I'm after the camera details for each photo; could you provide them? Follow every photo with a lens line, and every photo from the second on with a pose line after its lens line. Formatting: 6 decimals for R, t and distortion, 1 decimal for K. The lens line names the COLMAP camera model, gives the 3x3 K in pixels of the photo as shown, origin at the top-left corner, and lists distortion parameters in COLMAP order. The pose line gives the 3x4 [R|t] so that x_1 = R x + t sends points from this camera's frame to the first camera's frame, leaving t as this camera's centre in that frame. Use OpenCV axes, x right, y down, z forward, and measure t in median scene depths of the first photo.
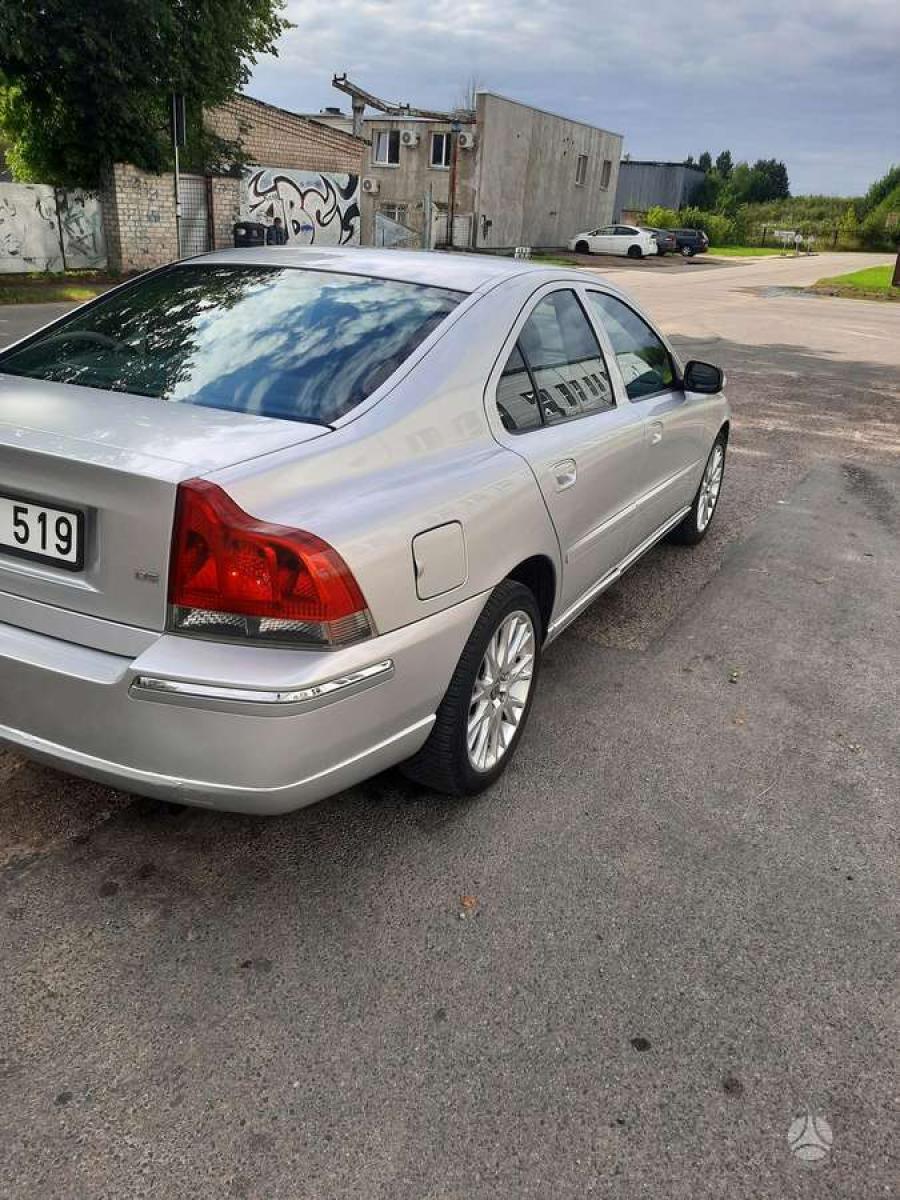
lens RADIAL K [[864.0, 0, 446.7], [0, 864.0, 596.7], [0, 0, 1]] dist [0.067179, -0.067366]
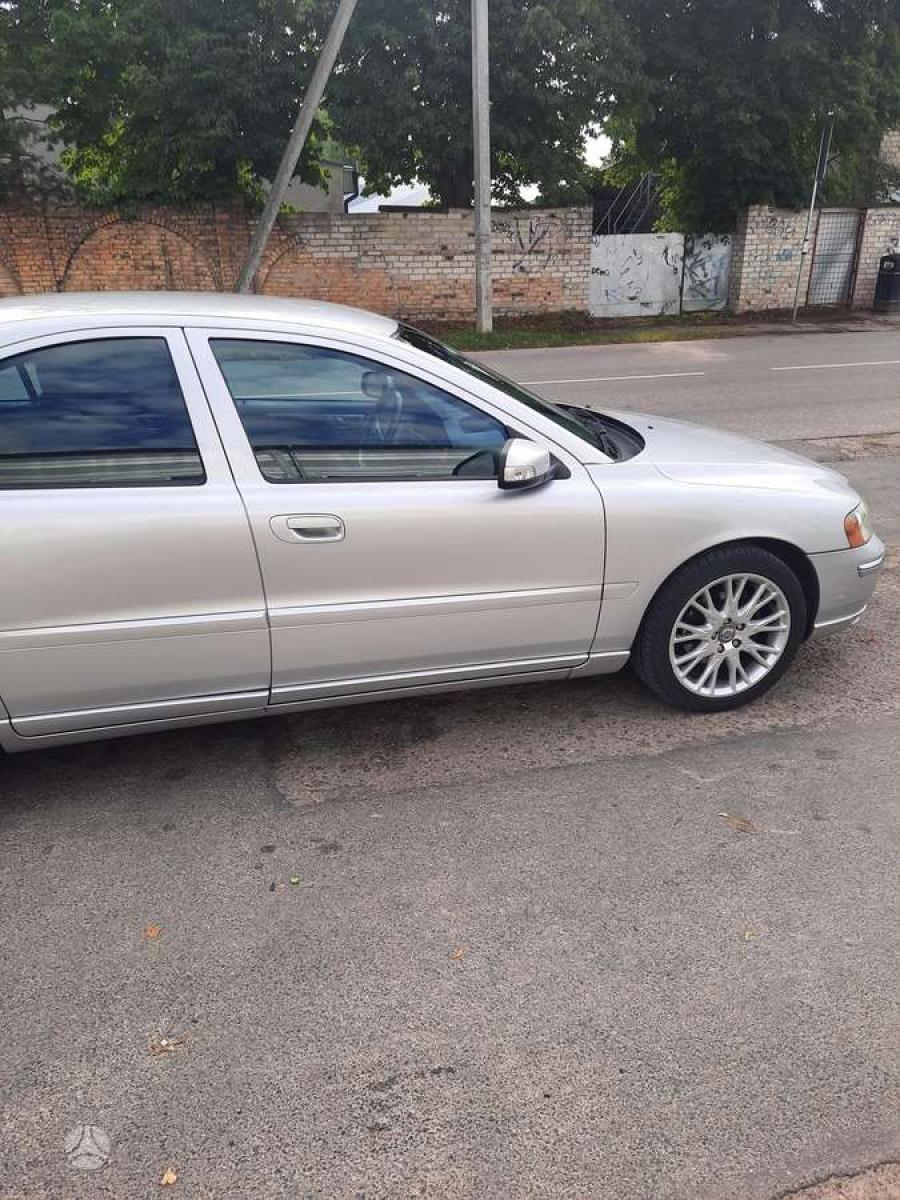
lens RADIAL K [[863.8, 0, 450.0], [0, 863.8, 600.0], [0, 0, 1]] dist [0.060544, -0.051679]
pose [[0.708951, 0.209507, -0.673420, 0.809258], [-0.234012, 0.970642, 0.055617, -0.190006], [0.665302, 0.118159, 0.737165, 0.516981]]
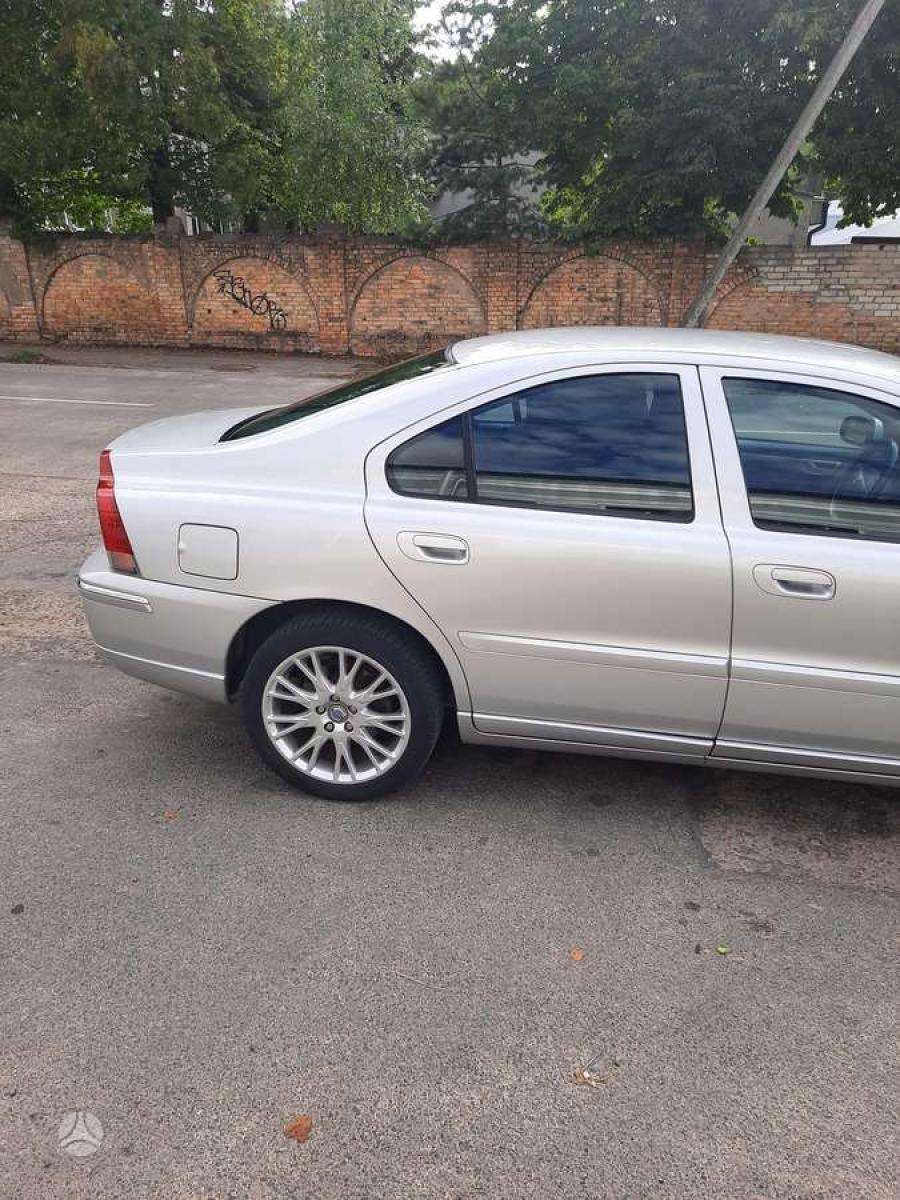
lens RADIAL K [[864.0, 0, 446.7], [0, 864.0, 596.7], [0, 0, 1]] dist [0.067179, -0.067366]
pose [[0.334230, 0.275231, -0.901409, 0.752510], [-0.359009, 0.921486, 0.148245, -0.173331], [0.871437, 0.274066, 0.406799, 0.454892]]
